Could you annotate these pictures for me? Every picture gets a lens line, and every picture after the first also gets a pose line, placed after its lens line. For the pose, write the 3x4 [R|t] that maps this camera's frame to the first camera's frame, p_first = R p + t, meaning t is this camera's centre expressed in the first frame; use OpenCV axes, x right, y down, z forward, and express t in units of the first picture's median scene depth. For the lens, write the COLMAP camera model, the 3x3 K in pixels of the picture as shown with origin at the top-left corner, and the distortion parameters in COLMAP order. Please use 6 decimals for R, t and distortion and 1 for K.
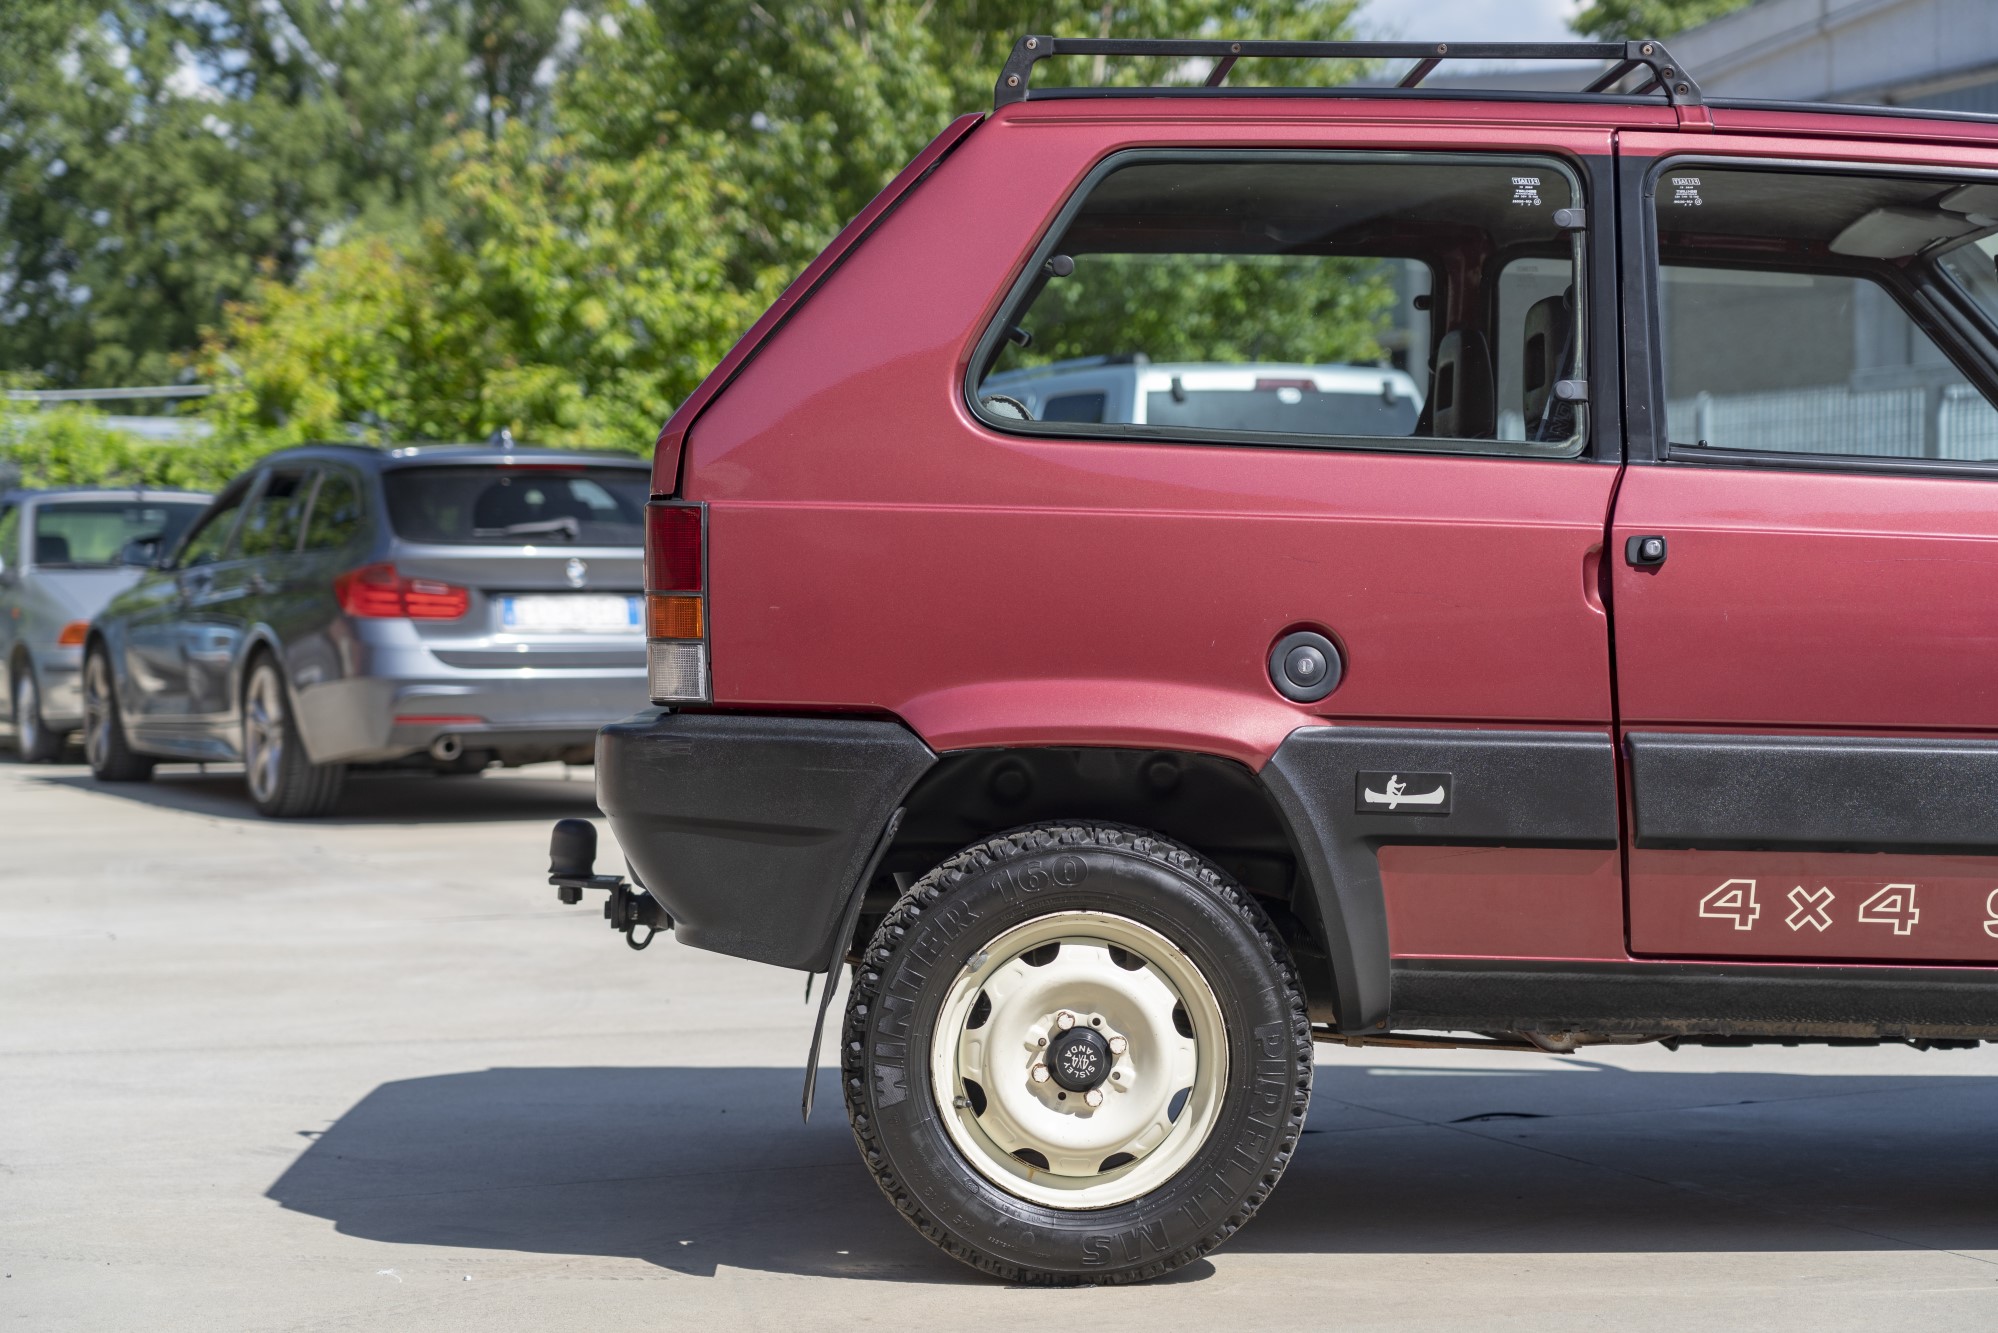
lens RADIAL K [[3639.3, 0, 999.0], [0, 3639.3, 666.5], [0, 0, 1]] dist [0.069438, 0.196150]
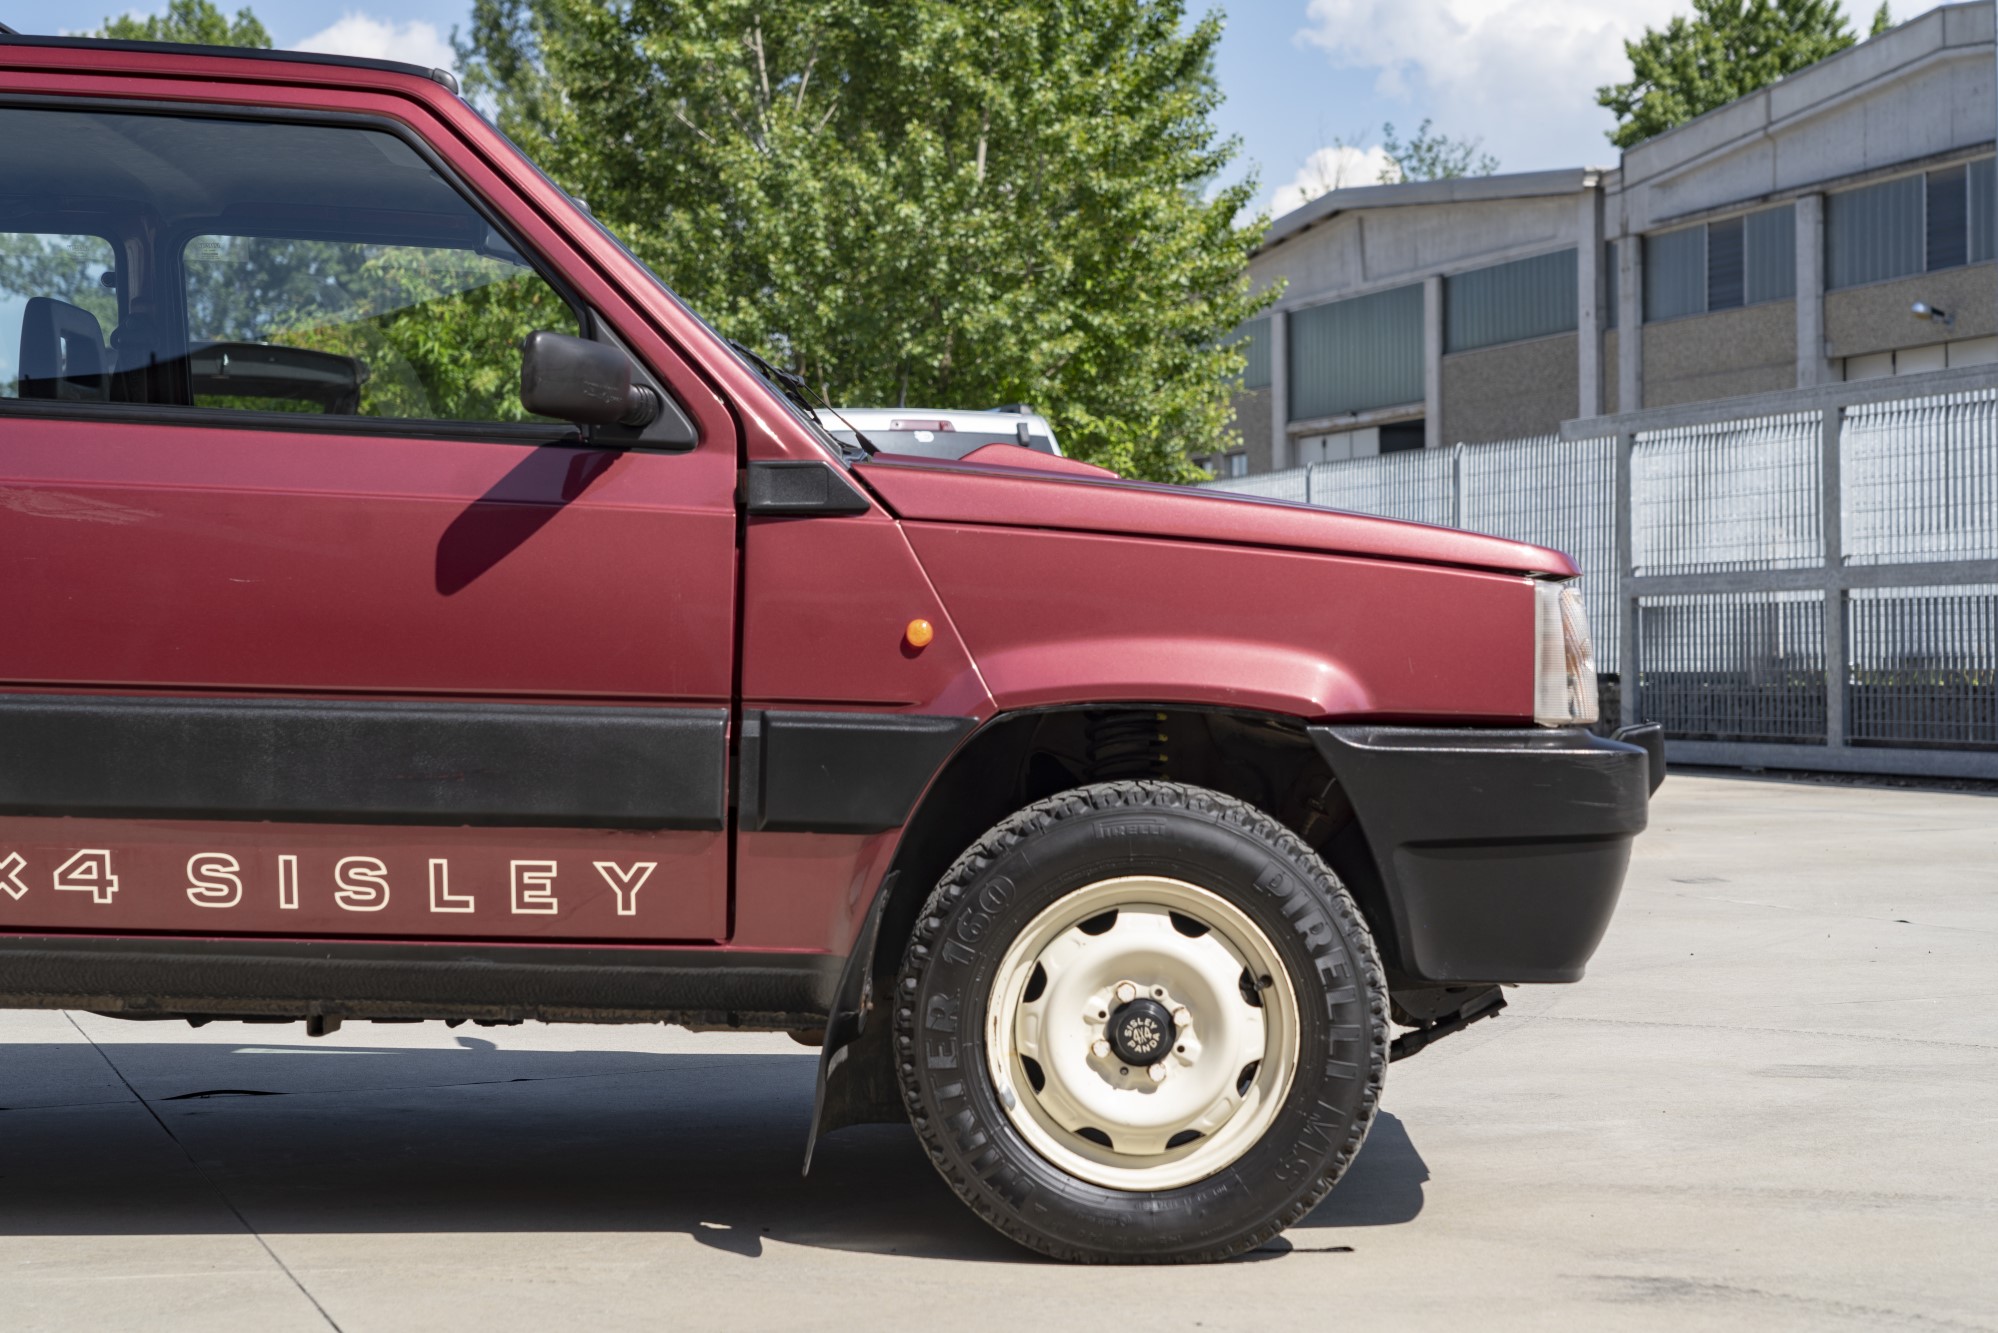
lens RADIAL K [[3102.4, 0, 999.0], [0, 3102.4, 666.5], [0, 0, 1]] dist [0.052471, -0.063182]
pose [[0.996744, -0.002693, -0.080586, 0.118218], [0.001640, 0.999912, -0.013135, 0.005001], [0.080614, 0.012960, 0.996661, 0.046351]]
